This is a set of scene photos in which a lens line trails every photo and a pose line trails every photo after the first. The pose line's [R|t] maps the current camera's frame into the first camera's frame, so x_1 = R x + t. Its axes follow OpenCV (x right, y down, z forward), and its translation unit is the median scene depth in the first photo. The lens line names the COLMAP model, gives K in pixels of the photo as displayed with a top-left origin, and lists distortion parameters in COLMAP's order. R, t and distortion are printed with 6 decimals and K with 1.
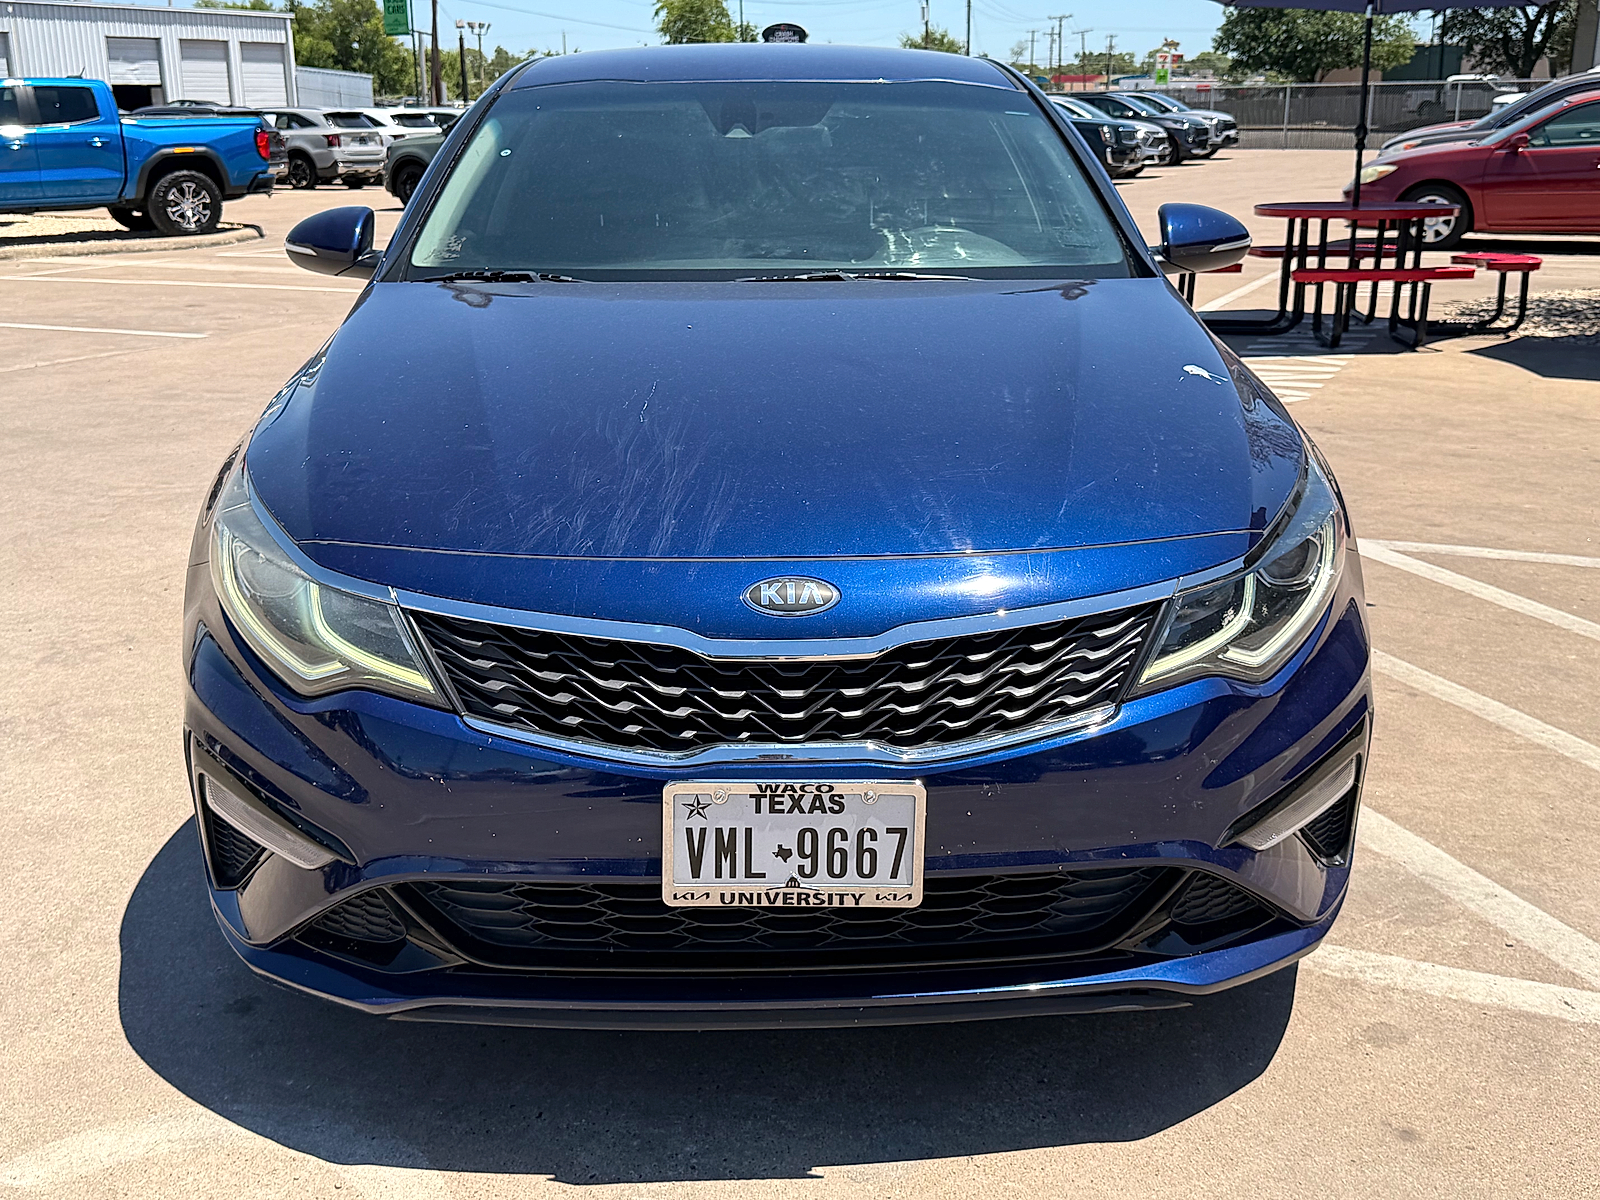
lens RADIAL K [[1655.0, 0, 800.0], [0, 1655.0, 600.0], [0, 0, 1]] dist [0.056919, -0.104573]
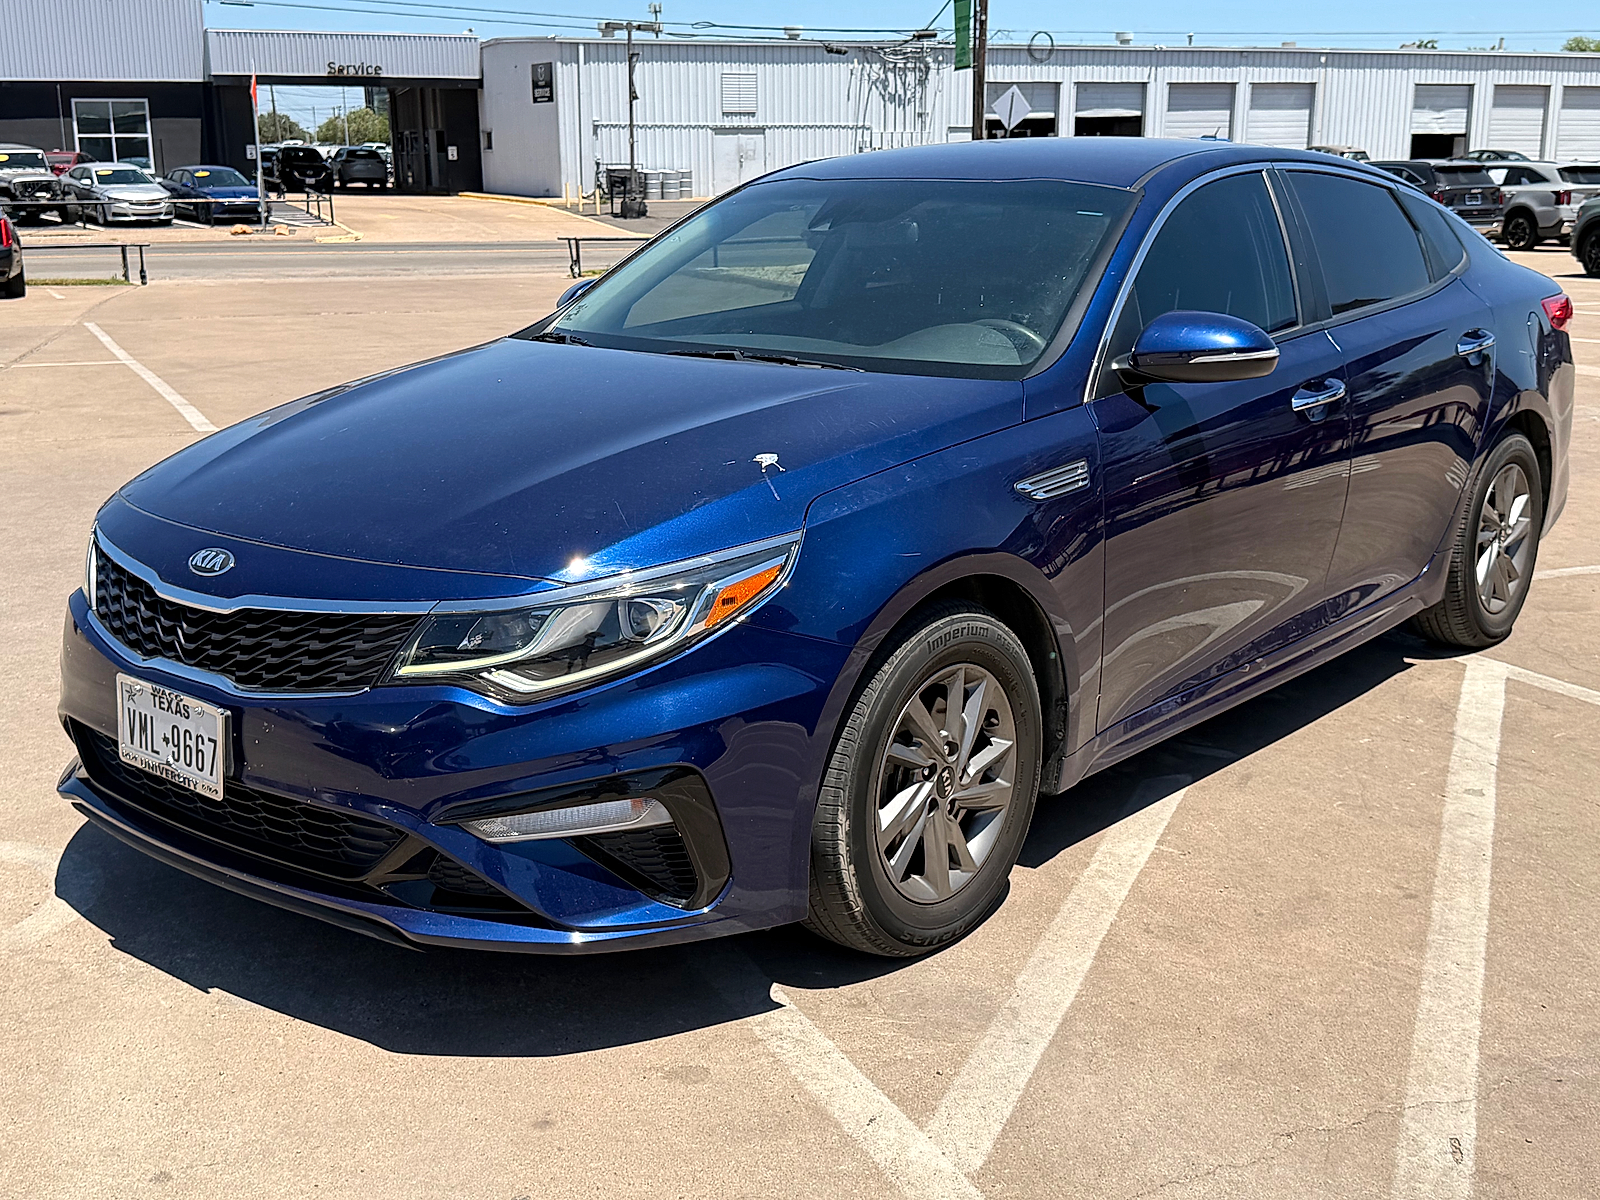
lens RADIAL K [[1819.4, 0, 800.0], [0, 1819.4, 600.0], [0, 0, 1]] dist [0.160069, -0.391695]
pose [[0.746657, 0.157455, -0.646305, 0.088220], [-0.190055, 0.981578, 0.019572, -0.006217], [0.637481, 0.108220, 0.762828, 0.008287]]
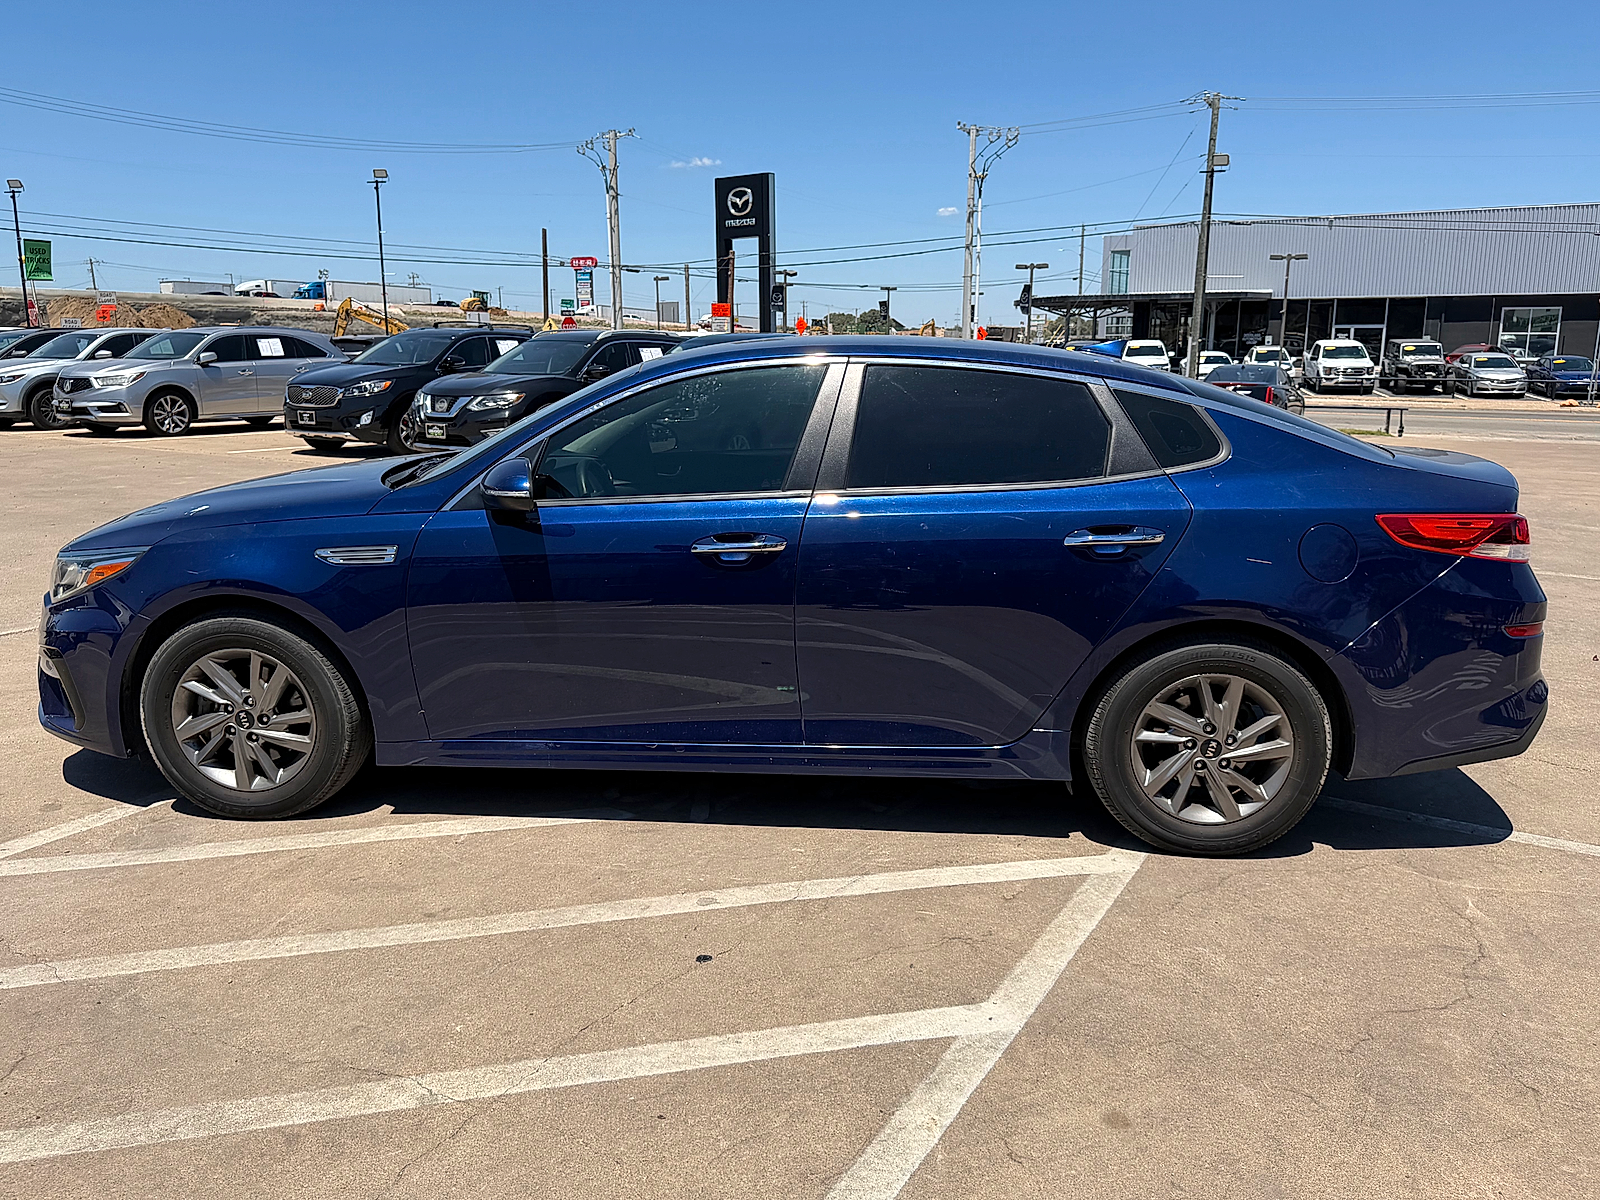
lens RADIAL K [[1190.2, 0, 800.0], [0, 1190.2, 600.0], [0, 0, 1]] dist [0.024204, -0.002757]
pose [[-0.099326, 0.213463, -0.971889, 0.131230], [-0.294457, 0.926669, 0.233625, -0.048216], [0.950489, 0.309384, -0.029187, 0.145686]]
